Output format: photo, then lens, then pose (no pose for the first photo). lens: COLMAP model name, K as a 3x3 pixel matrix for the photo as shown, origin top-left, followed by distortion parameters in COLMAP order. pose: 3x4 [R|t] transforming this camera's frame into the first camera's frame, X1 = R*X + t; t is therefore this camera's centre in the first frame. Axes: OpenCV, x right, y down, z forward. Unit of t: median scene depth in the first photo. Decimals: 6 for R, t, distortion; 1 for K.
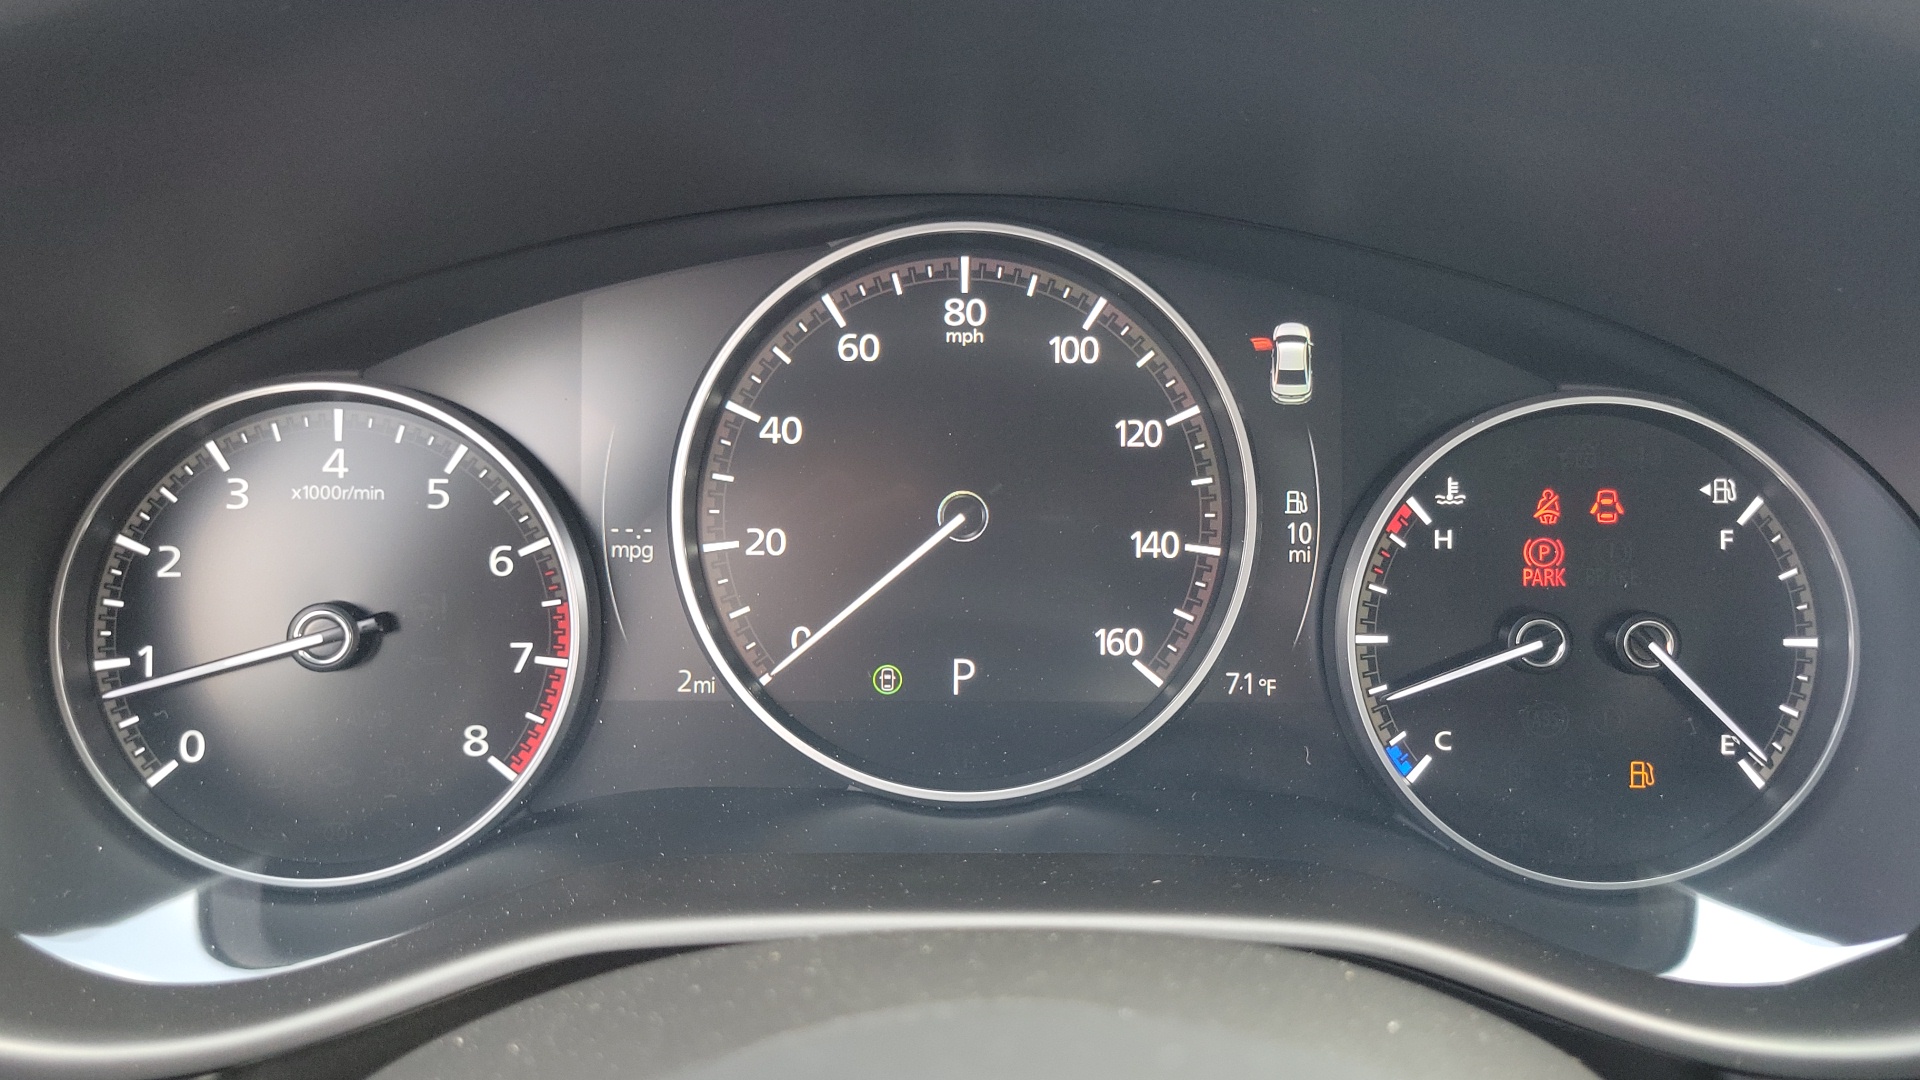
lens RADIAL K [[1576.3, 0, 954.9], [0, 1576.3, 546.0], [0, 0, 1]] dist [0.008706, -0.001451]
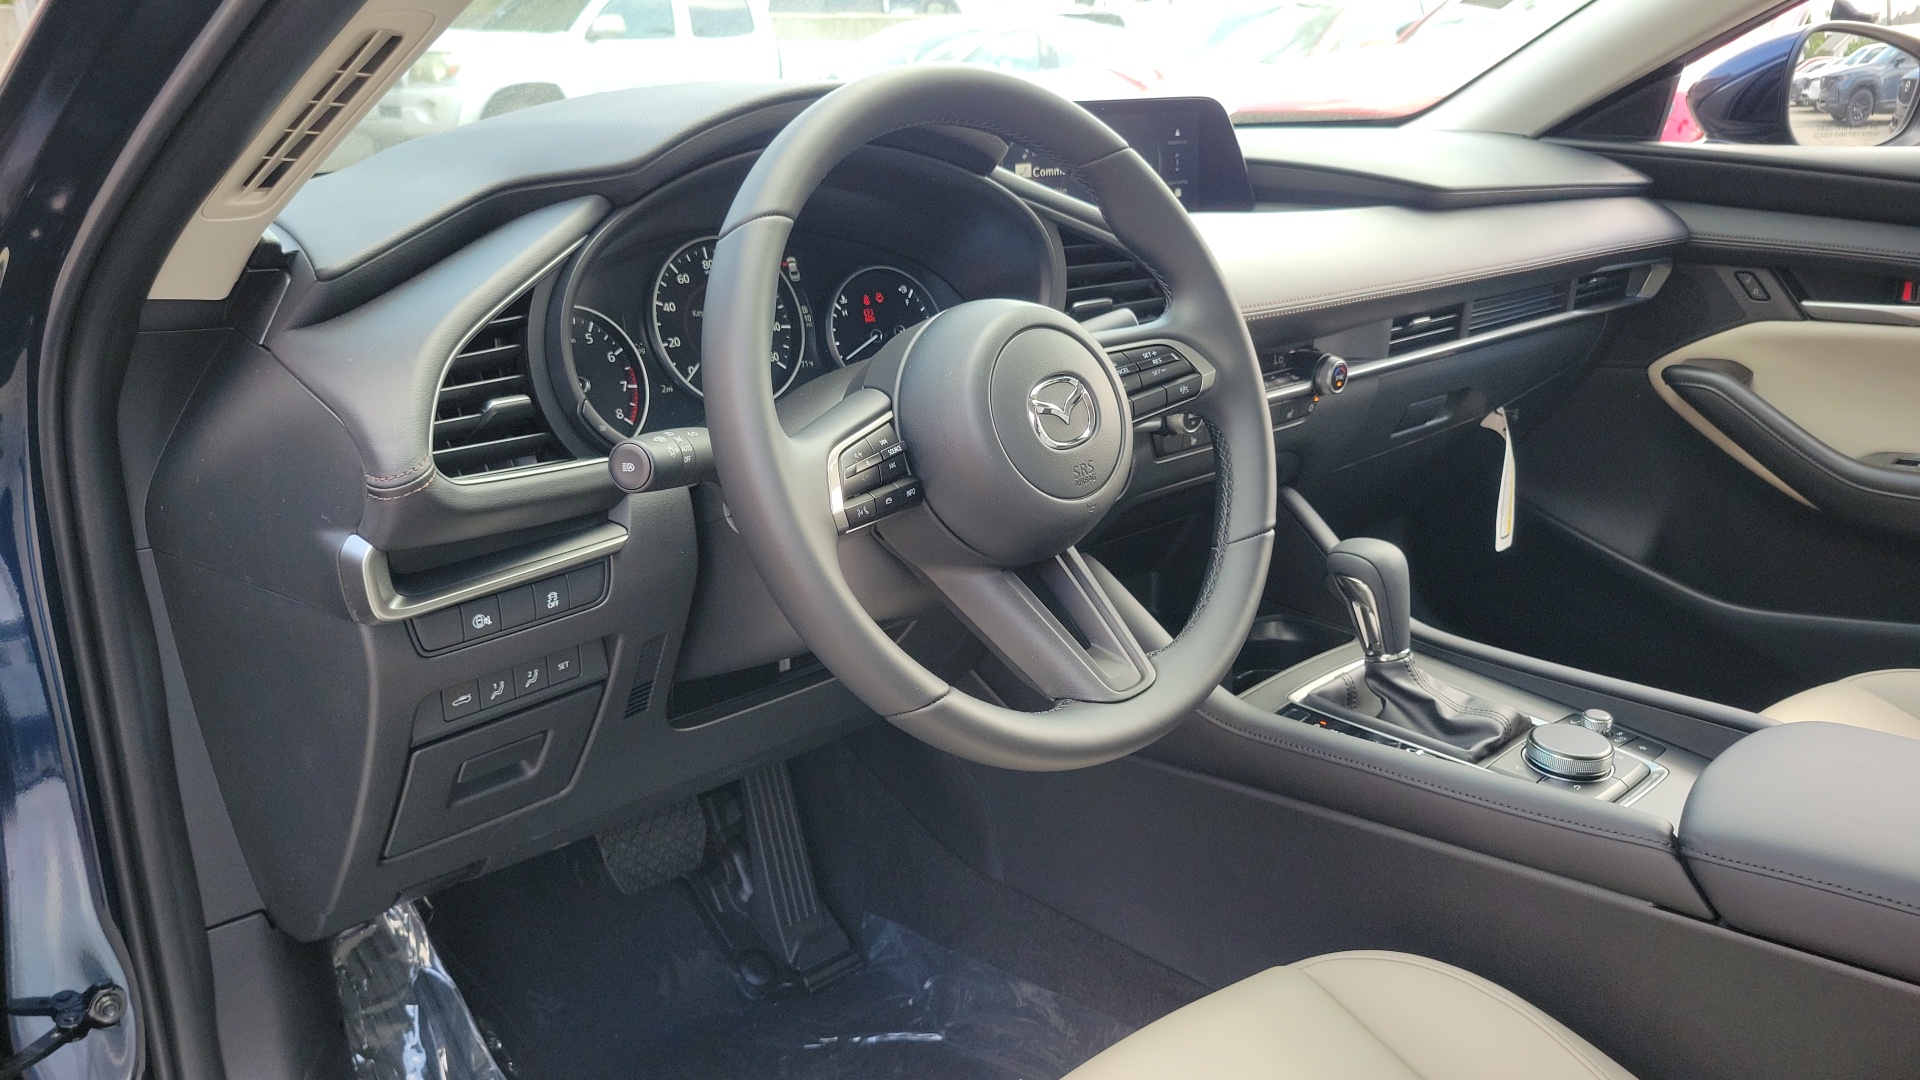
lens RADIAL K [[1444.0, 0, 1025.4], [0, 1444.0, 529.4], [0, 0, 1]] dist [0.025043, 0.000351]
pose [[0.711629, -0.229979, 0.663848, -1.668238], [0.221475, 0.970160, 0.098680, 0.237025], [-0.666733, 0.076802, 0.741329, -1.639831]]
